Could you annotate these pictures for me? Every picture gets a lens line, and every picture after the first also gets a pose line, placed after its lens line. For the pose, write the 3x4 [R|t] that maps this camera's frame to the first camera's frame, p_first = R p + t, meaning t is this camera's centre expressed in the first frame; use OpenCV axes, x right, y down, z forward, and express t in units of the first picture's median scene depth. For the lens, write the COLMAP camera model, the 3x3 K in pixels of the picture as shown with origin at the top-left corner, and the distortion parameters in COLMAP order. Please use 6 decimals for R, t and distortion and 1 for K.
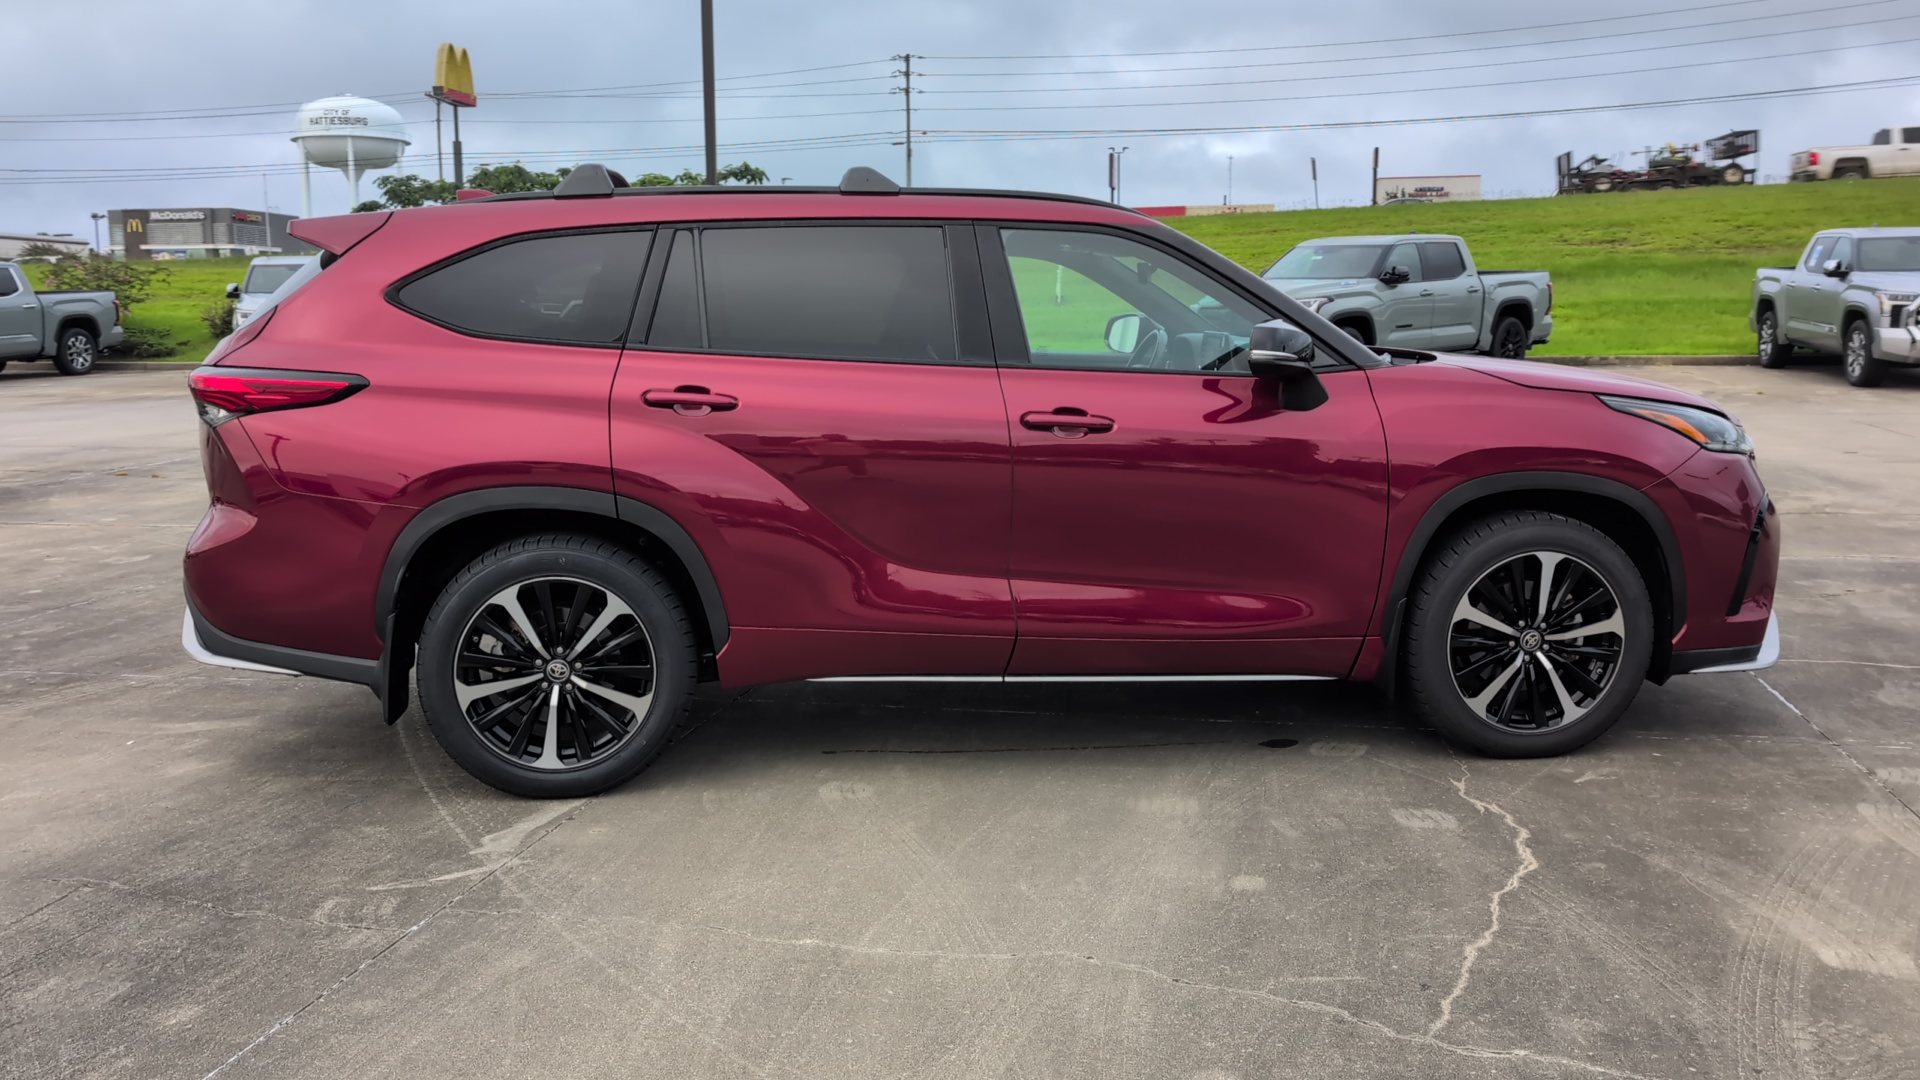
lens RADIAL K [[1616.9, 0, 964.6], [0, 1616.9, 528.4], [0, 0, 1]] dist [0.045636, -0.075112]
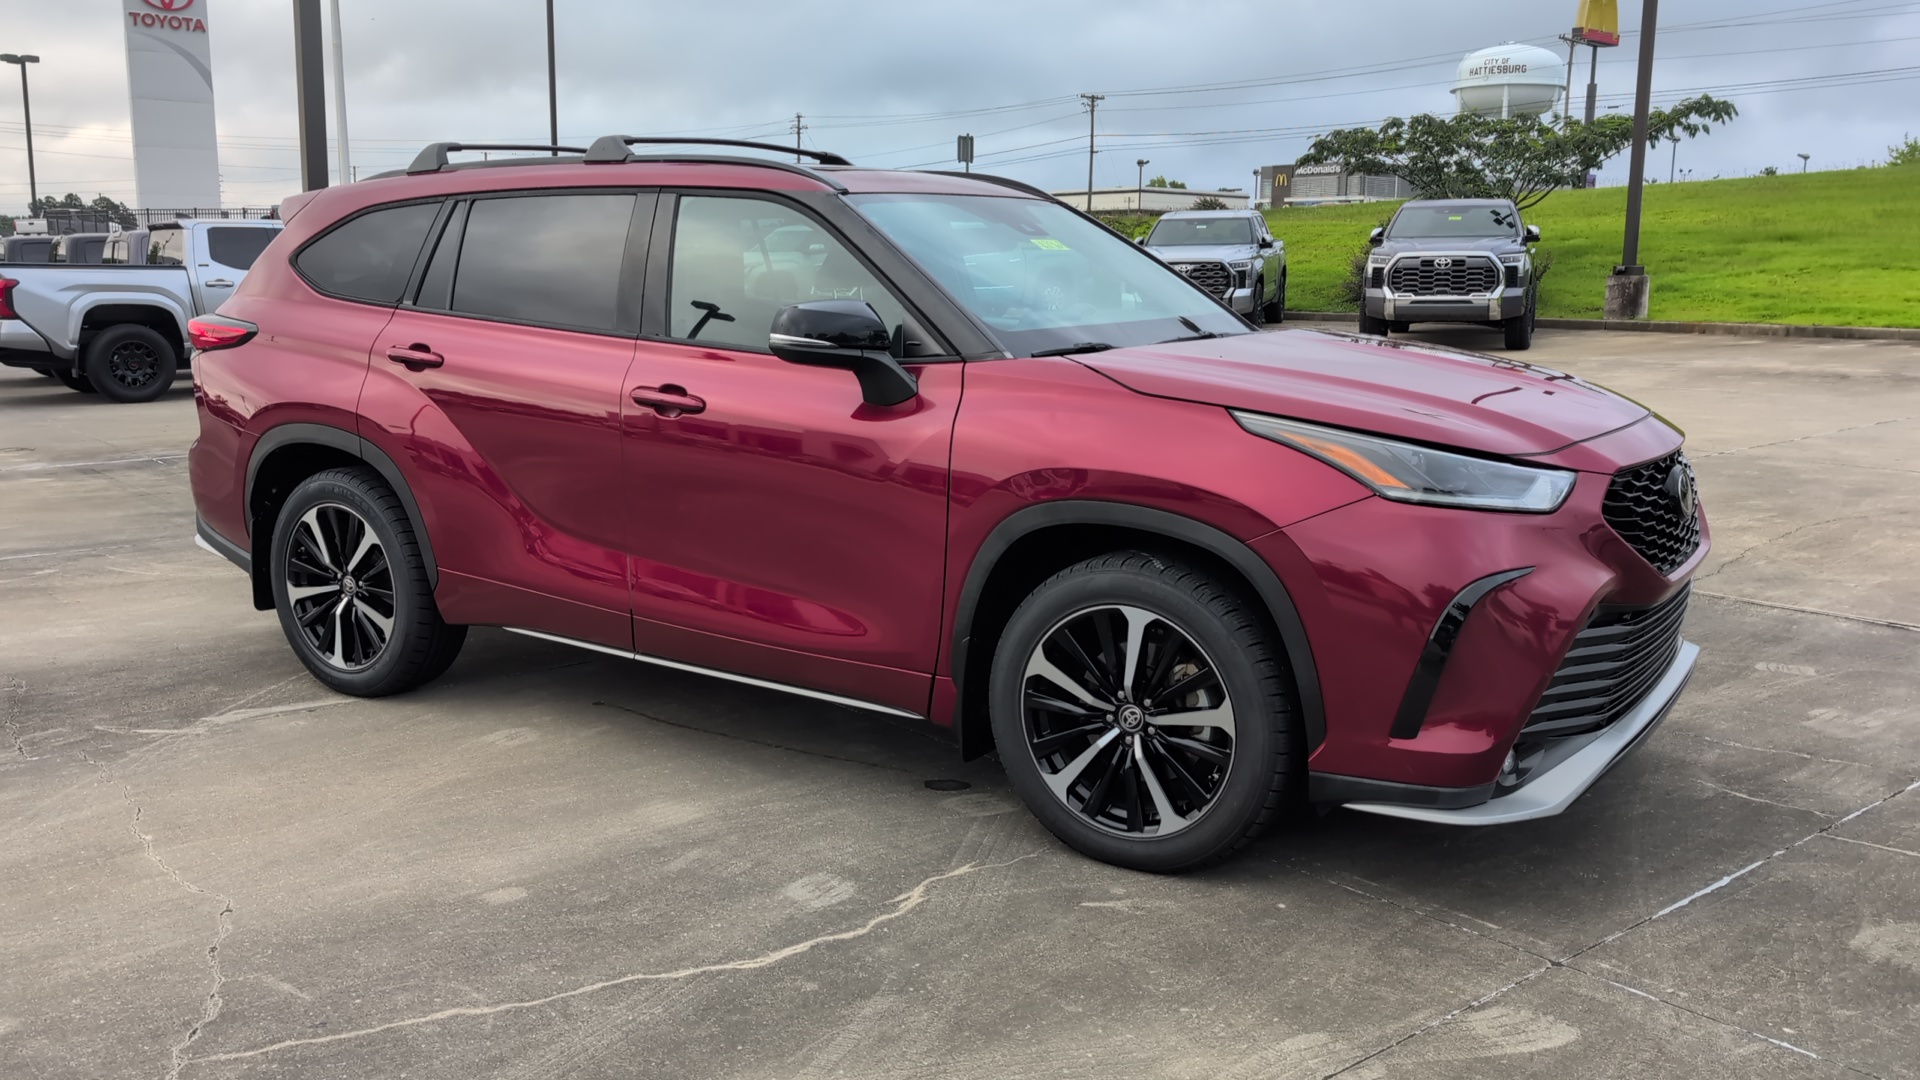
lens RADIAL K [[1616.9, 0, 964.7], [0, 1616.9, 532.4], [0, 0, 1]] dist [0.045636, -0.075112]
pose [[0.775053, 0.114088, -0.621512, 0.805901], [-0.093059, 0.993450, 0.066314, -0.067676], [0.625007, 0.006440, 0.780593, 0.363627]]
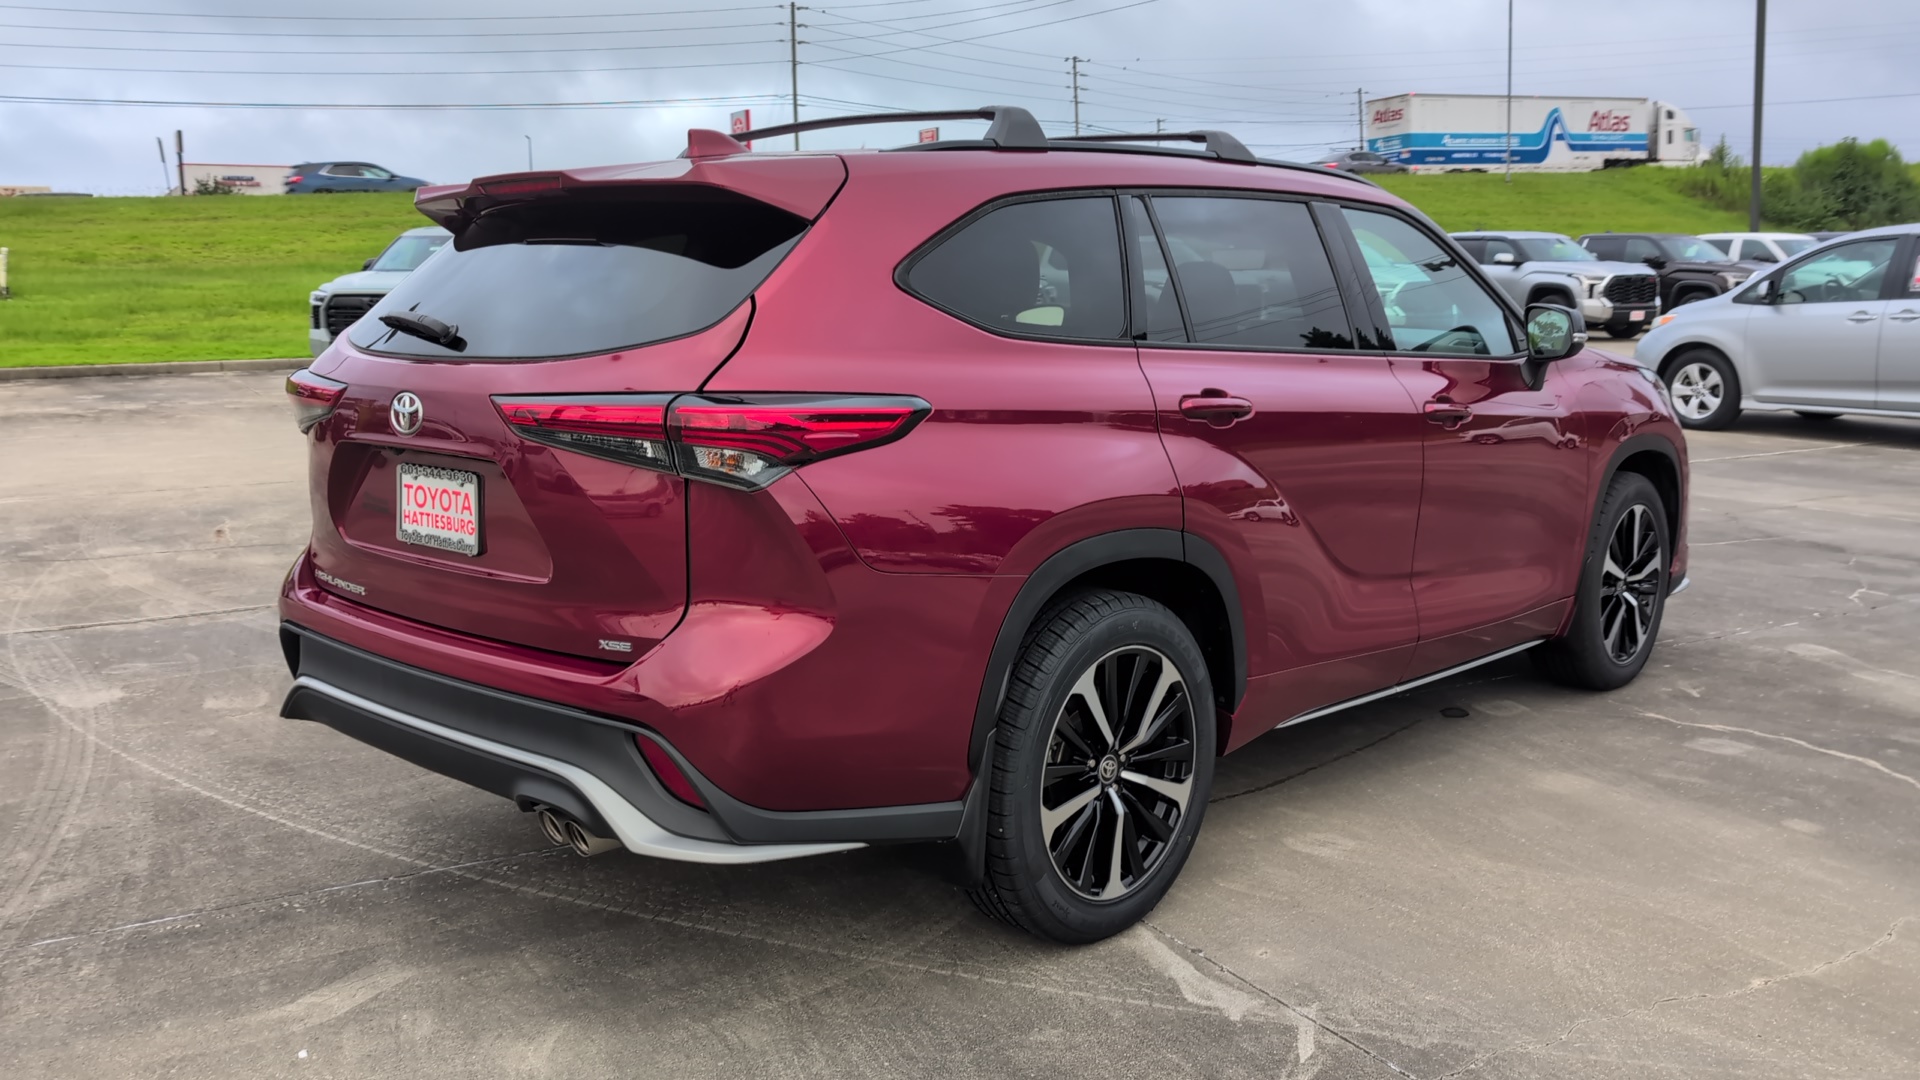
lens RADIAL K [[1616.9, 0, 962.4], [0, 1616.9, 539.2], [0, 0, 1]] dist [0.045636, -0.075112]
pose [[0.755438, -0.102142, 0.647210, -0.783603], [0.096433, 0.994350, 0.044368, -0.060740], [-0.648085, 0.028895, 0.761019, 0.455898]]
